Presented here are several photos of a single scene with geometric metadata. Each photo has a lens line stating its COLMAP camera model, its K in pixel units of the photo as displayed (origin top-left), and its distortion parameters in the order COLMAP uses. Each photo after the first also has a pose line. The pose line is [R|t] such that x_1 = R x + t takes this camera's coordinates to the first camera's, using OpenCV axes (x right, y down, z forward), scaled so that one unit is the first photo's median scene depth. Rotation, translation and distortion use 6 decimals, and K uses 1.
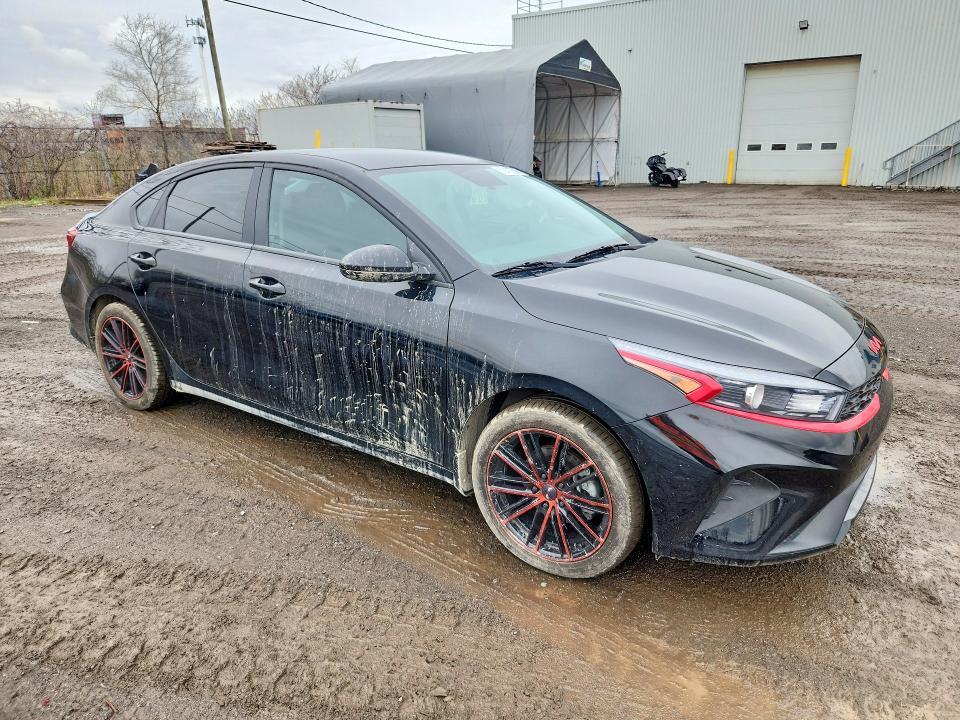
lens RADIAL K [[722.4, 0, 480.0], [0, 722.4, 360.0], [0, 0, 1]] dist [0.014629, -0.004812]
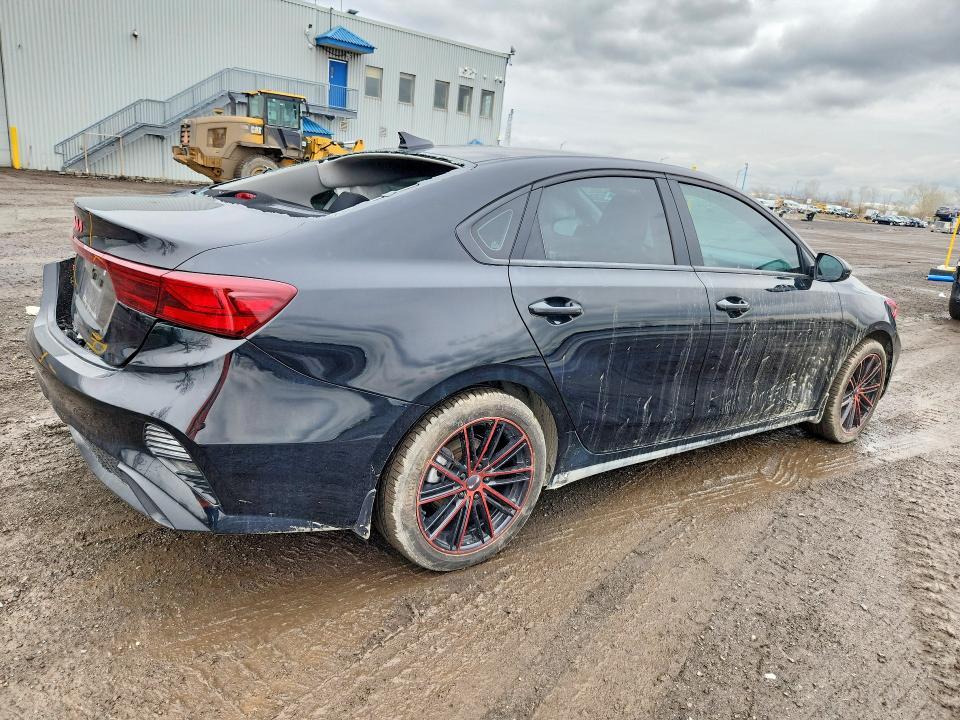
lens RADIAL K [[722.4, 0, 480.0], [0, 722.4, 360.0], [0, 0, 1]] dist [0.014629, -0.004812]
pose [[0.231710, -0.202925, 0.951384, -1.227548], [0.173979, 0.970877, 0.164710, -0.234116], [-0.957101, 0.127355, 0.260266, 1.000853]]
